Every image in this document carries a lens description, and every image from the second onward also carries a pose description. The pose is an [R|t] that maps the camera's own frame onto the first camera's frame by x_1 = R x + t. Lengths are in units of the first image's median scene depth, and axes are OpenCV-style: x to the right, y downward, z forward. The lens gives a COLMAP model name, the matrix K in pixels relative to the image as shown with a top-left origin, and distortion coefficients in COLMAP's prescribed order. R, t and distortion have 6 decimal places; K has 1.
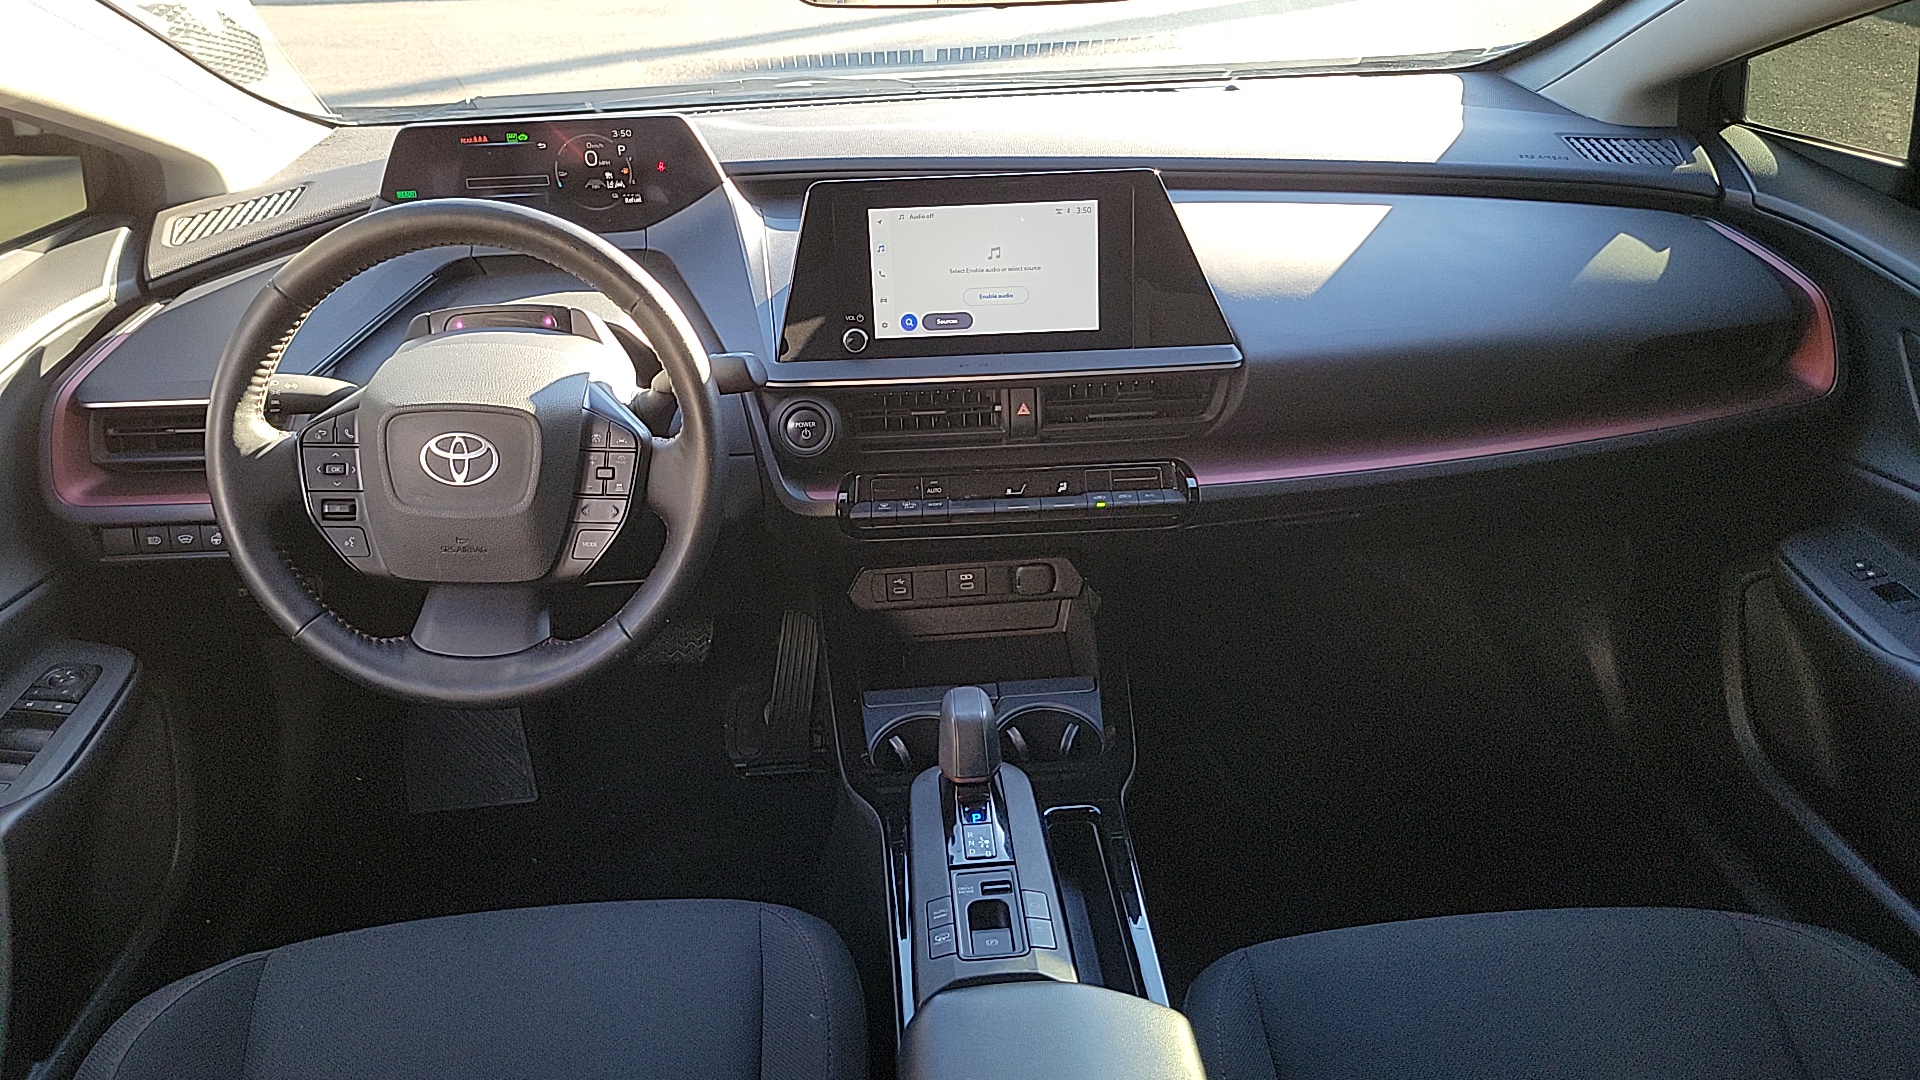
lens RADIAL K [[1377.2, 0, 952.5], [0, 1377.2, 546.8], [0, 0, 1]] dist [0.034905, -0.031355]
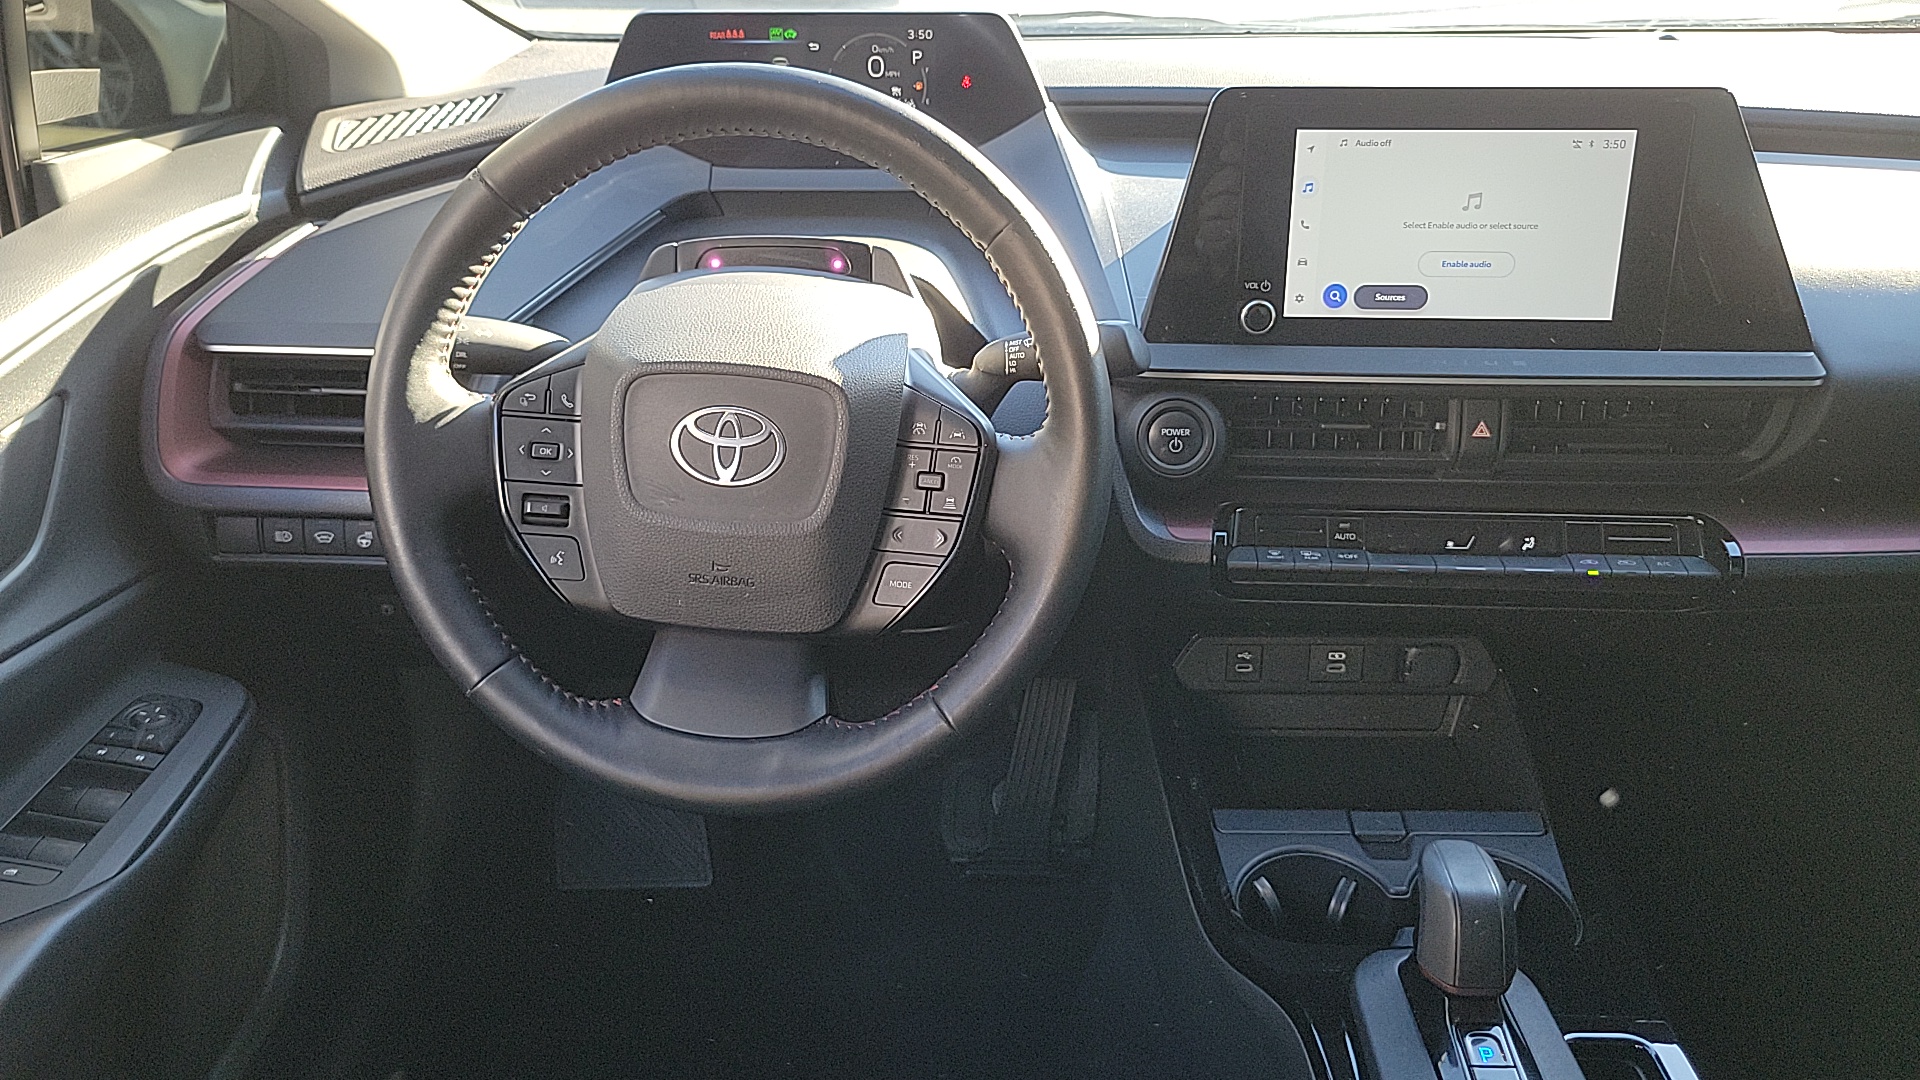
lens RADIAL K [[1394.9, 0, 962.0], [0, 1394.9, 565.2], [0, 0, 1]] dist [0.011578, -0.001795]
pose [[0.995637, 0.066240, -0.065713, -0.167922], [-0.067206, 0.997660, -0.012592, -0.004118], [0.064725, 0.016953, 0.997759, 0.285178]]
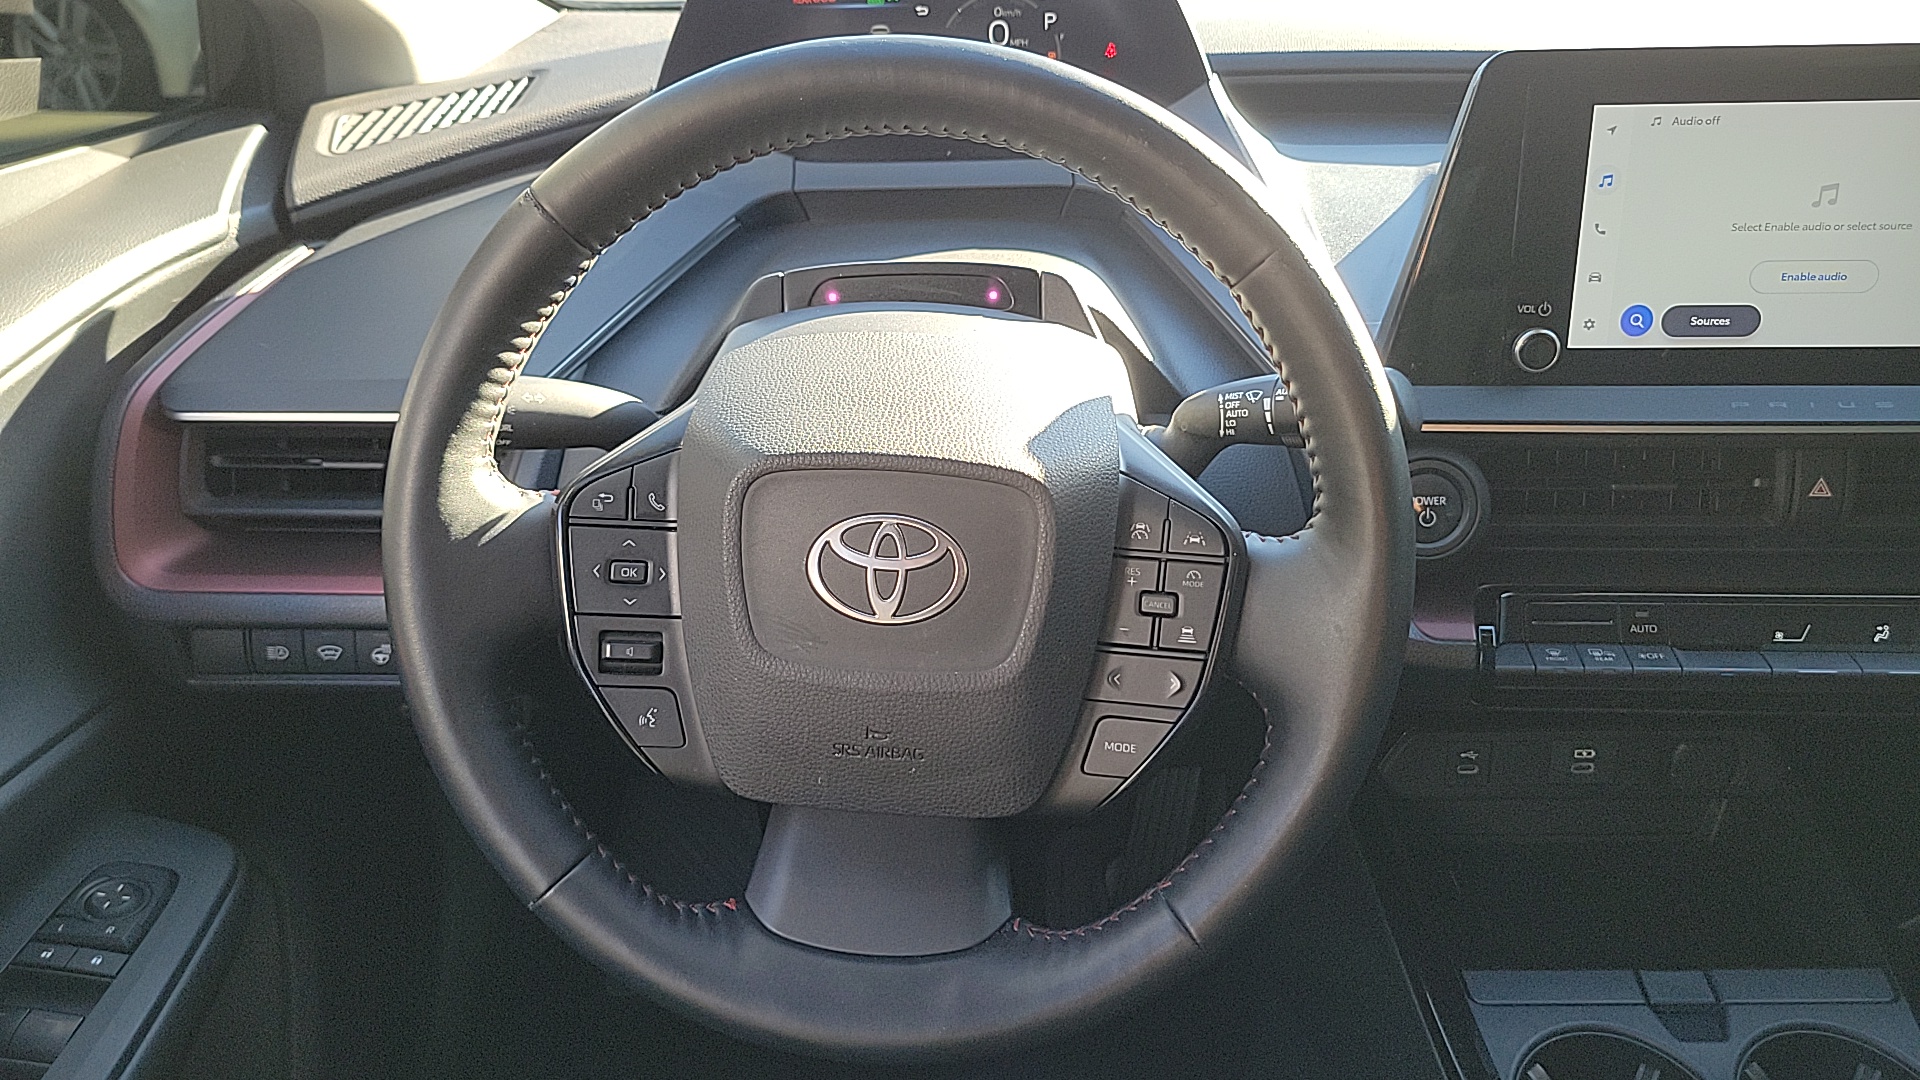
lens RADIAL K [[1406.3, 0, 960.0], [0, 1406.3, 540.0], [0, 0, 1]] dist [0.007982, -0.000448]
pose [[0.996289, 0.047430, -0.071827, -0.255772], [-0.048029, 0.998824, -0.006628, -0.061855], [0.071429, 0.010053, 0.997395, 0.441128]]
